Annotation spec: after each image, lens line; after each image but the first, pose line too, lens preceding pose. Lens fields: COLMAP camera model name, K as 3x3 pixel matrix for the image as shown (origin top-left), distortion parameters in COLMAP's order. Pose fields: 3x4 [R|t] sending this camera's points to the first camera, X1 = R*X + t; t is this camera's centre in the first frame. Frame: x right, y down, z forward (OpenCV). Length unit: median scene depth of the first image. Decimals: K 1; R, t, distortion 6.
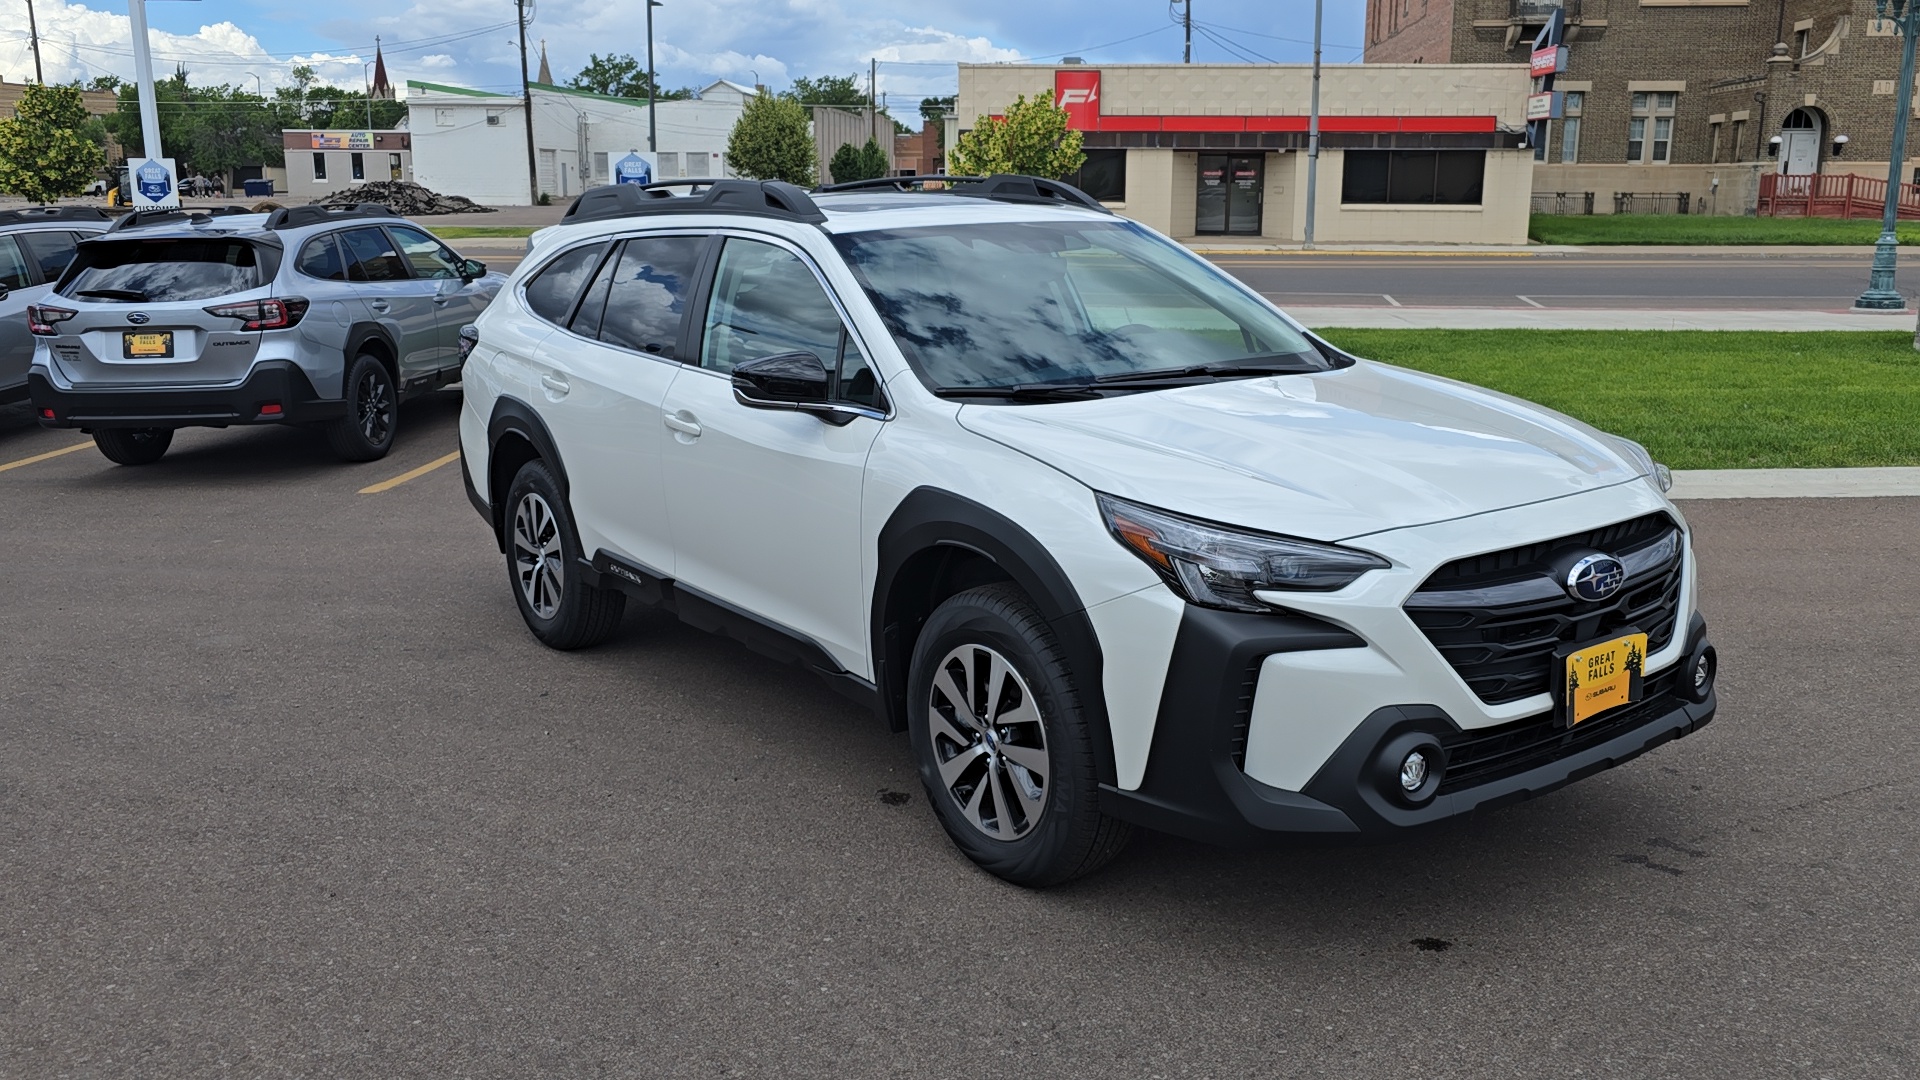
lens RADIAL K [[1591.4, 0, 975.6], [0, 1591.4, 542.3], [0, 0, 1]] dist [0.010240, -0.008925]
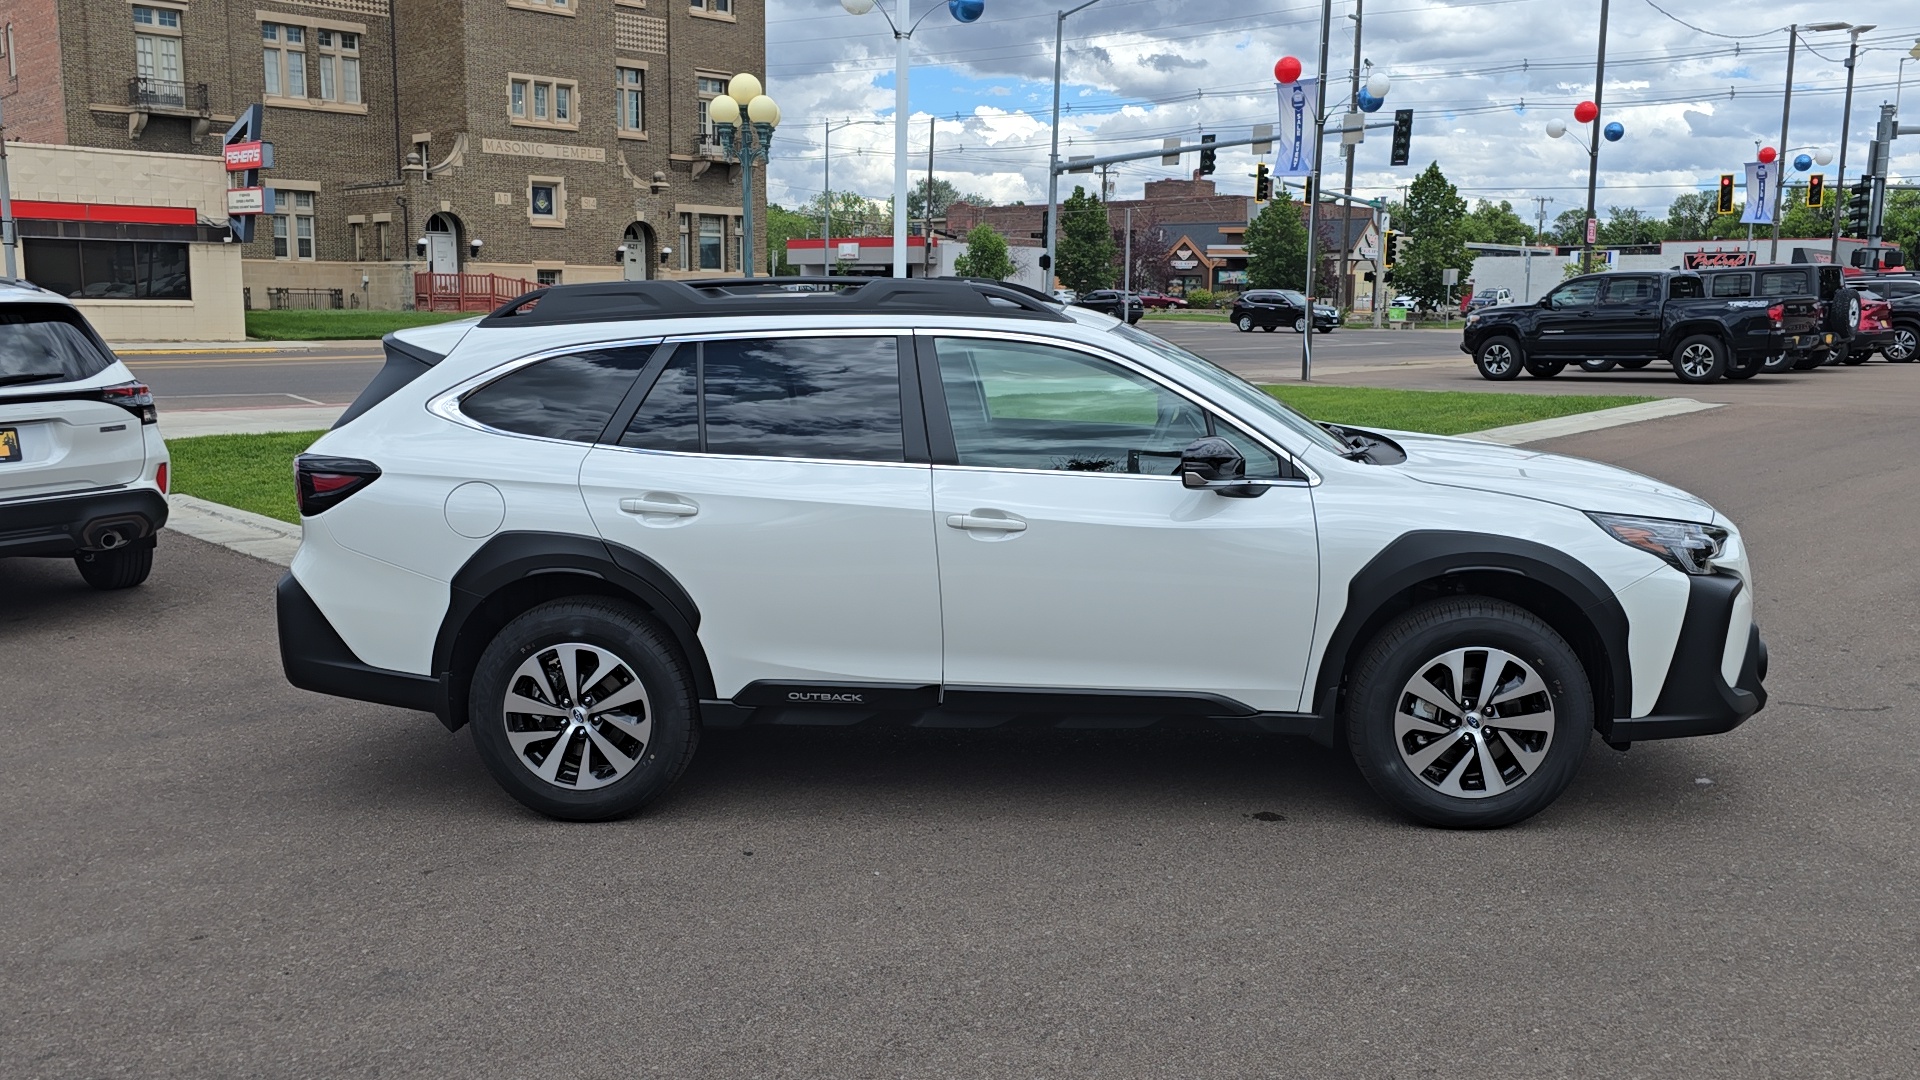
lens RADIAL K [[1591.4, 0, 975.6], [0, 1591.4, 542.3], [0, 0, 1]] dist [0.010240, -0.008925]
pose [[0.644962, -0.112749, 0.755852, -0.097003], [0.155968, 0.987659, 0.014240, -0.008046], [-0.748130, 0.108705, 0.654588, 0.035941]]
